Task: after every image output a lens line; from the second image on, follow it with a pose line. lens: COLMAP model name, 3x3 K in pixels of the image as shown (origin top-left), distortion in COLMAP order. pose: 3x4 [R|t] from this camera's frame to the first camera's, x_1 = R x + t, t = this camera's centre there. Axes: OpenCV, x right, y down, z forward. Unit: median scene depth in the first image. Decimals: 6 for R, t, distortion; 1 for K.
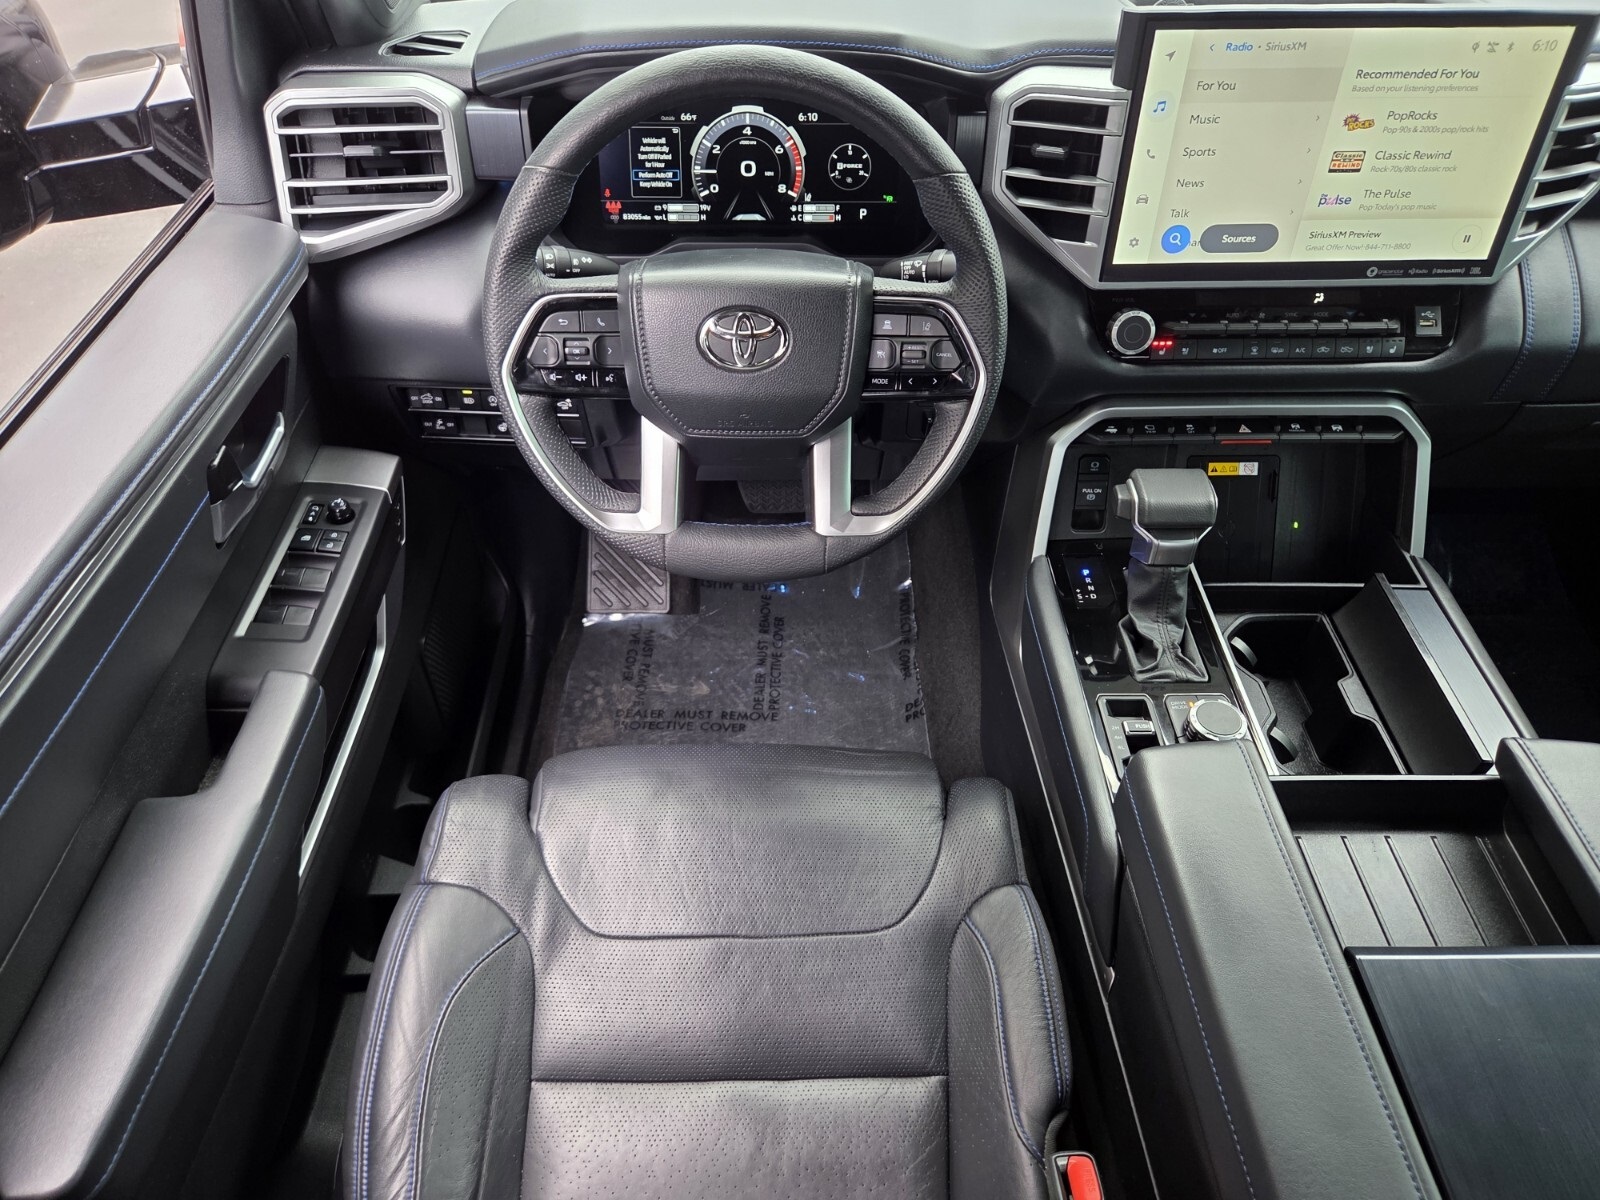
lens RADIAL K [[1094.2, 0, 791.6], [0, 1094.2, 609.8], [0, 0, 1]] dist [0.059498, -0.057780]
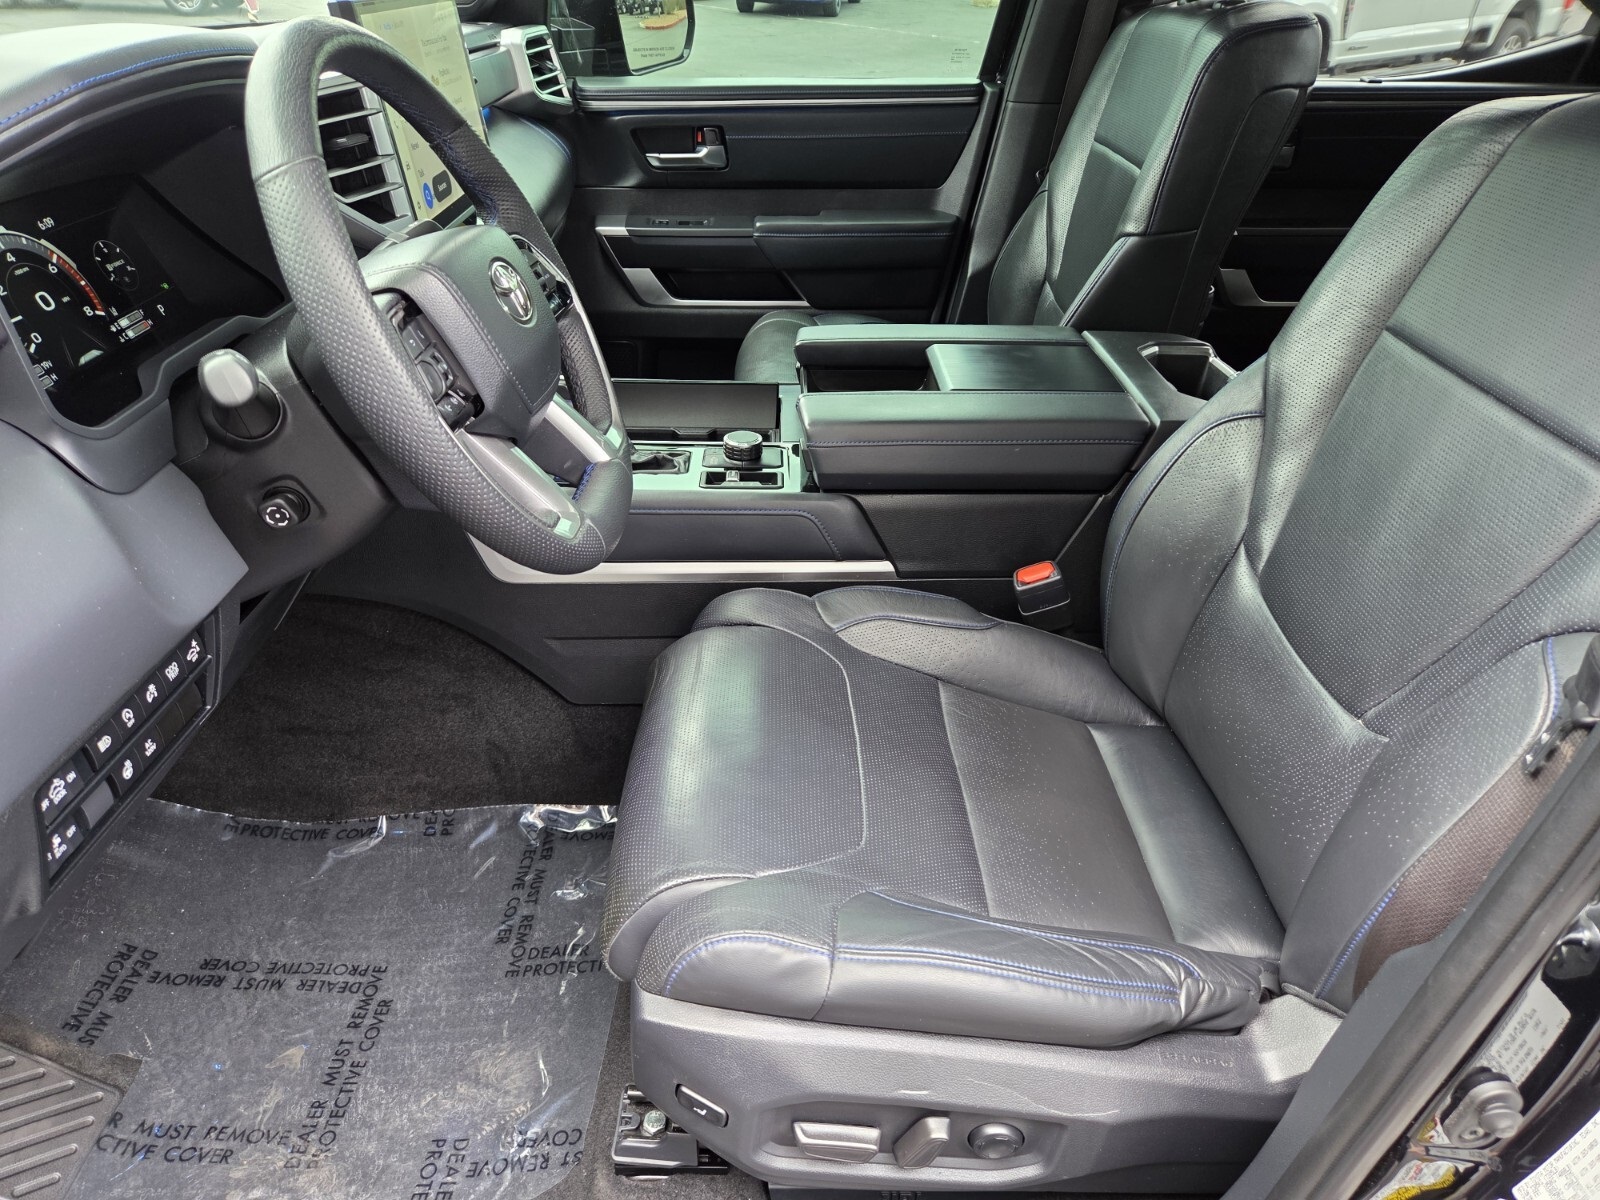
lens RADIAL K [[1094.2, 0, 791.6], [0, 1094.2, 609.8], [0, 0, 1]] dist [0.059498, -0.057780]
pose [[-0.004797, -0.508845, 0.860845, -0.782022], [0.692568, 0.619283, 0.369917, -0.205648], [-0.721337, 0.597968, 0.349439, 0.514689]]
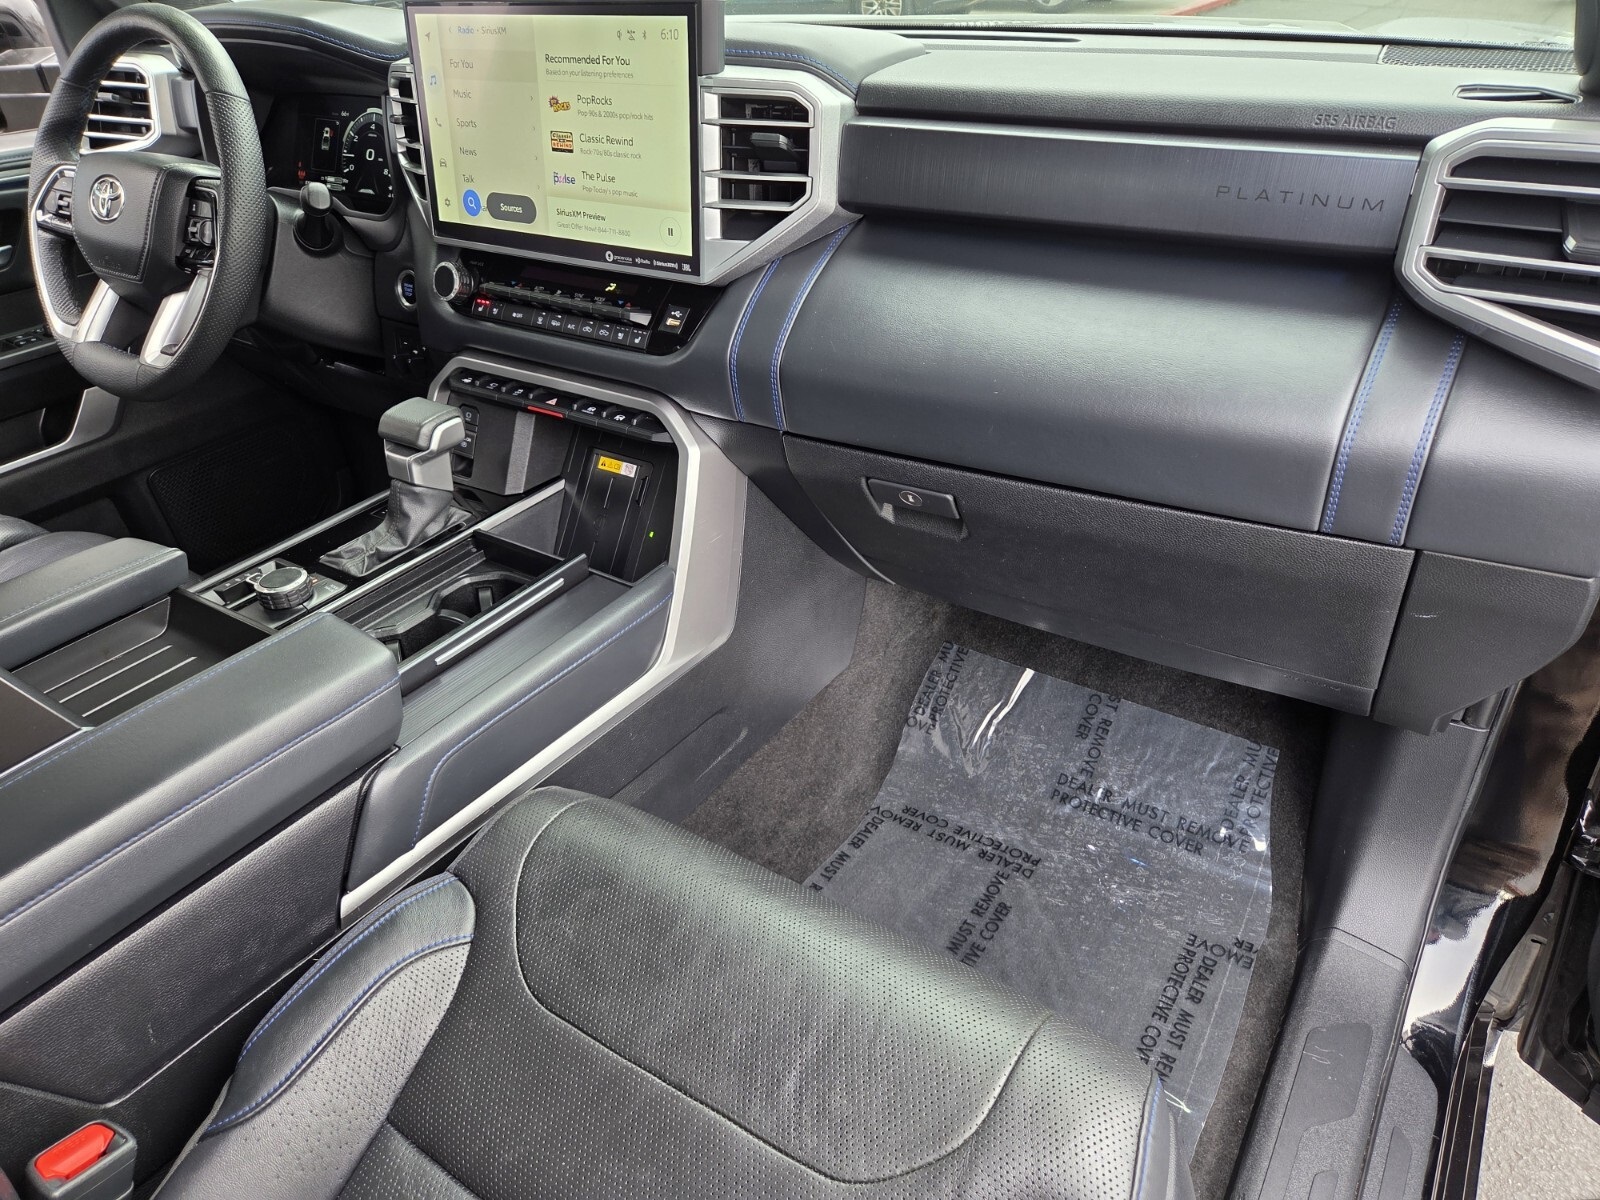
lens RADIAL K [[1094.2, 0, 791.6], [0, 1094.2, 609.8], [0, 0, 1]] dist [0.059498, -0.057780]
pose [[0.831119, 0.269875, -0.486219, 1.142499], [-0.362433, 0.926015, -0.105542, 0.047754], [0.421763, 0.263940, 0.867440, 0.232115]]
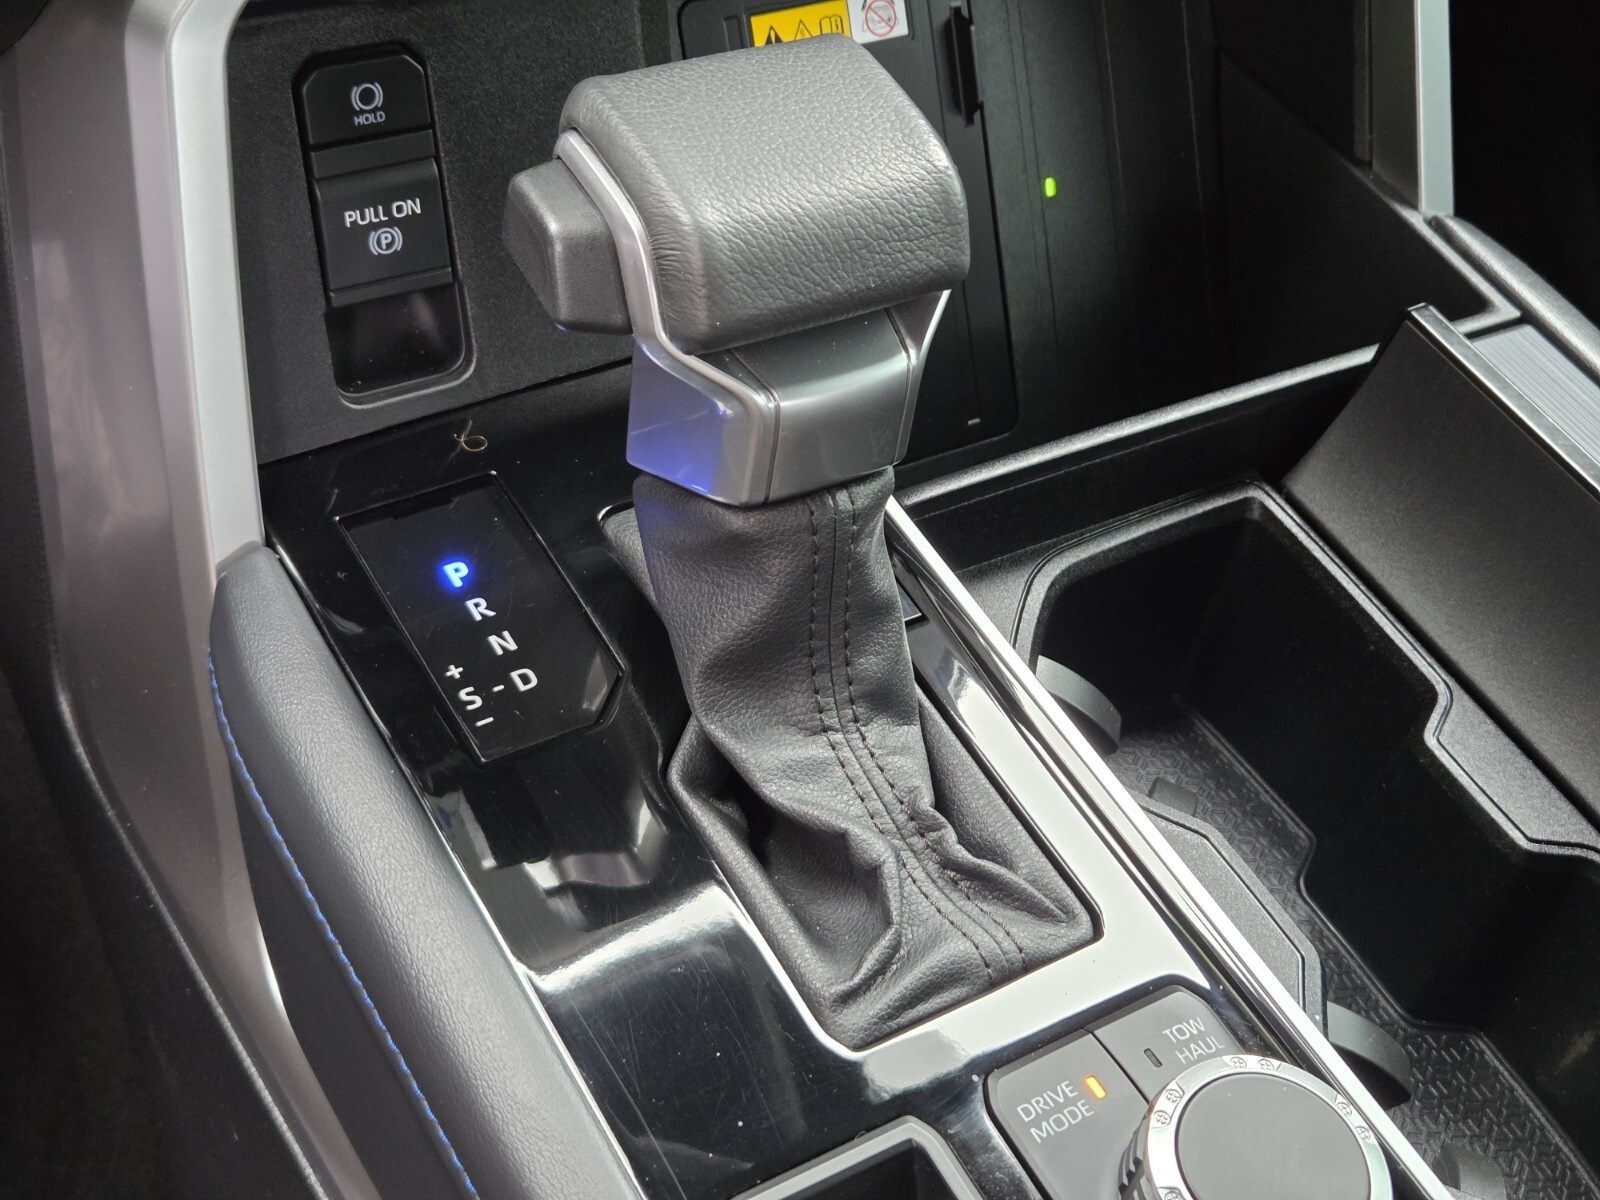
lens RADIAL K [[2209.2, 0, 769.5], [0, 2209.2, 595.7], [0, 0, 1]] dist [0.078299, -0.079012]
pose [[0.855203, -0.273746, 0.440104, 0.122741], [0.234972, 0.961640, 0.141550, -0.080619], [-0.461970, -0.017642, 0.886720, 0.574562]]
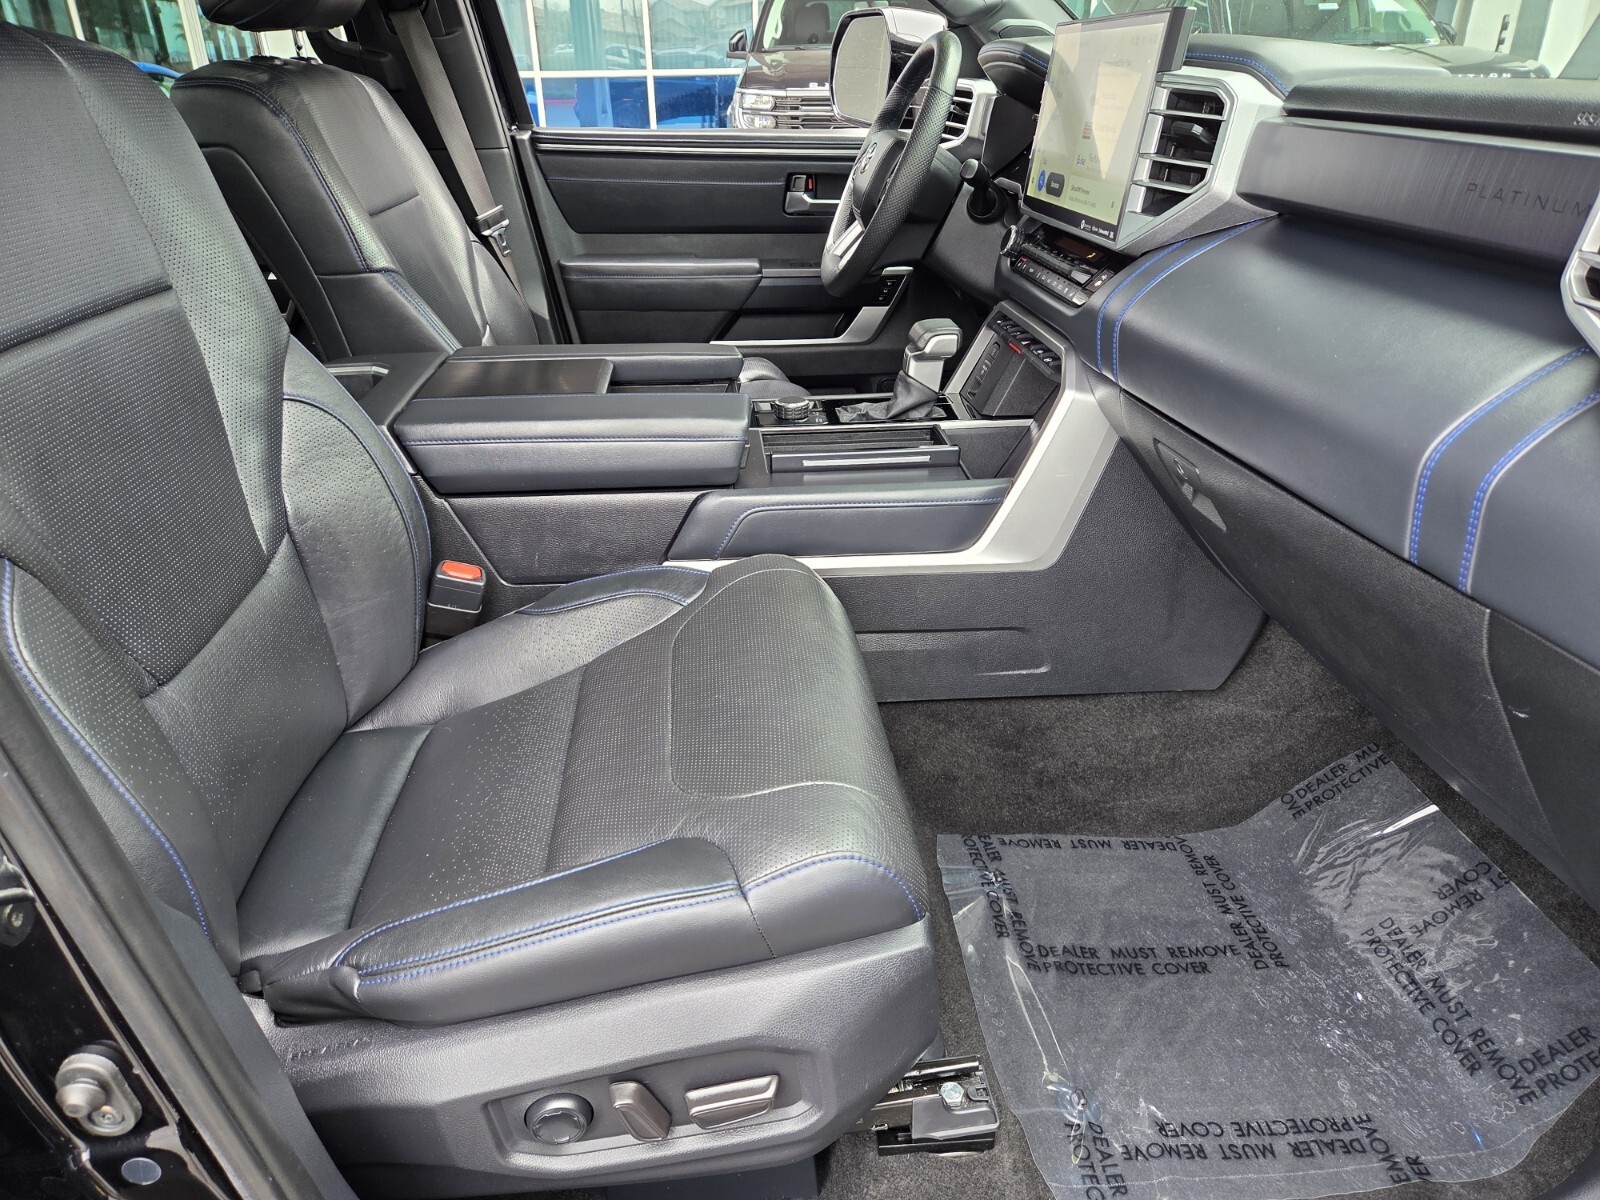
lens RADIAL K [[1094.2, 0, 791.6], [0, 1094.2, 609.8], [0, 0, 1]] dist [0.059498, -0.057780]
pose [[0.071137, 0.435610, -0.897320, 1.639102], [-0.697328, 0.664954, 0.267524, -0.106906], [0.713213, 0.606696, 0.351066, 0.532448]]
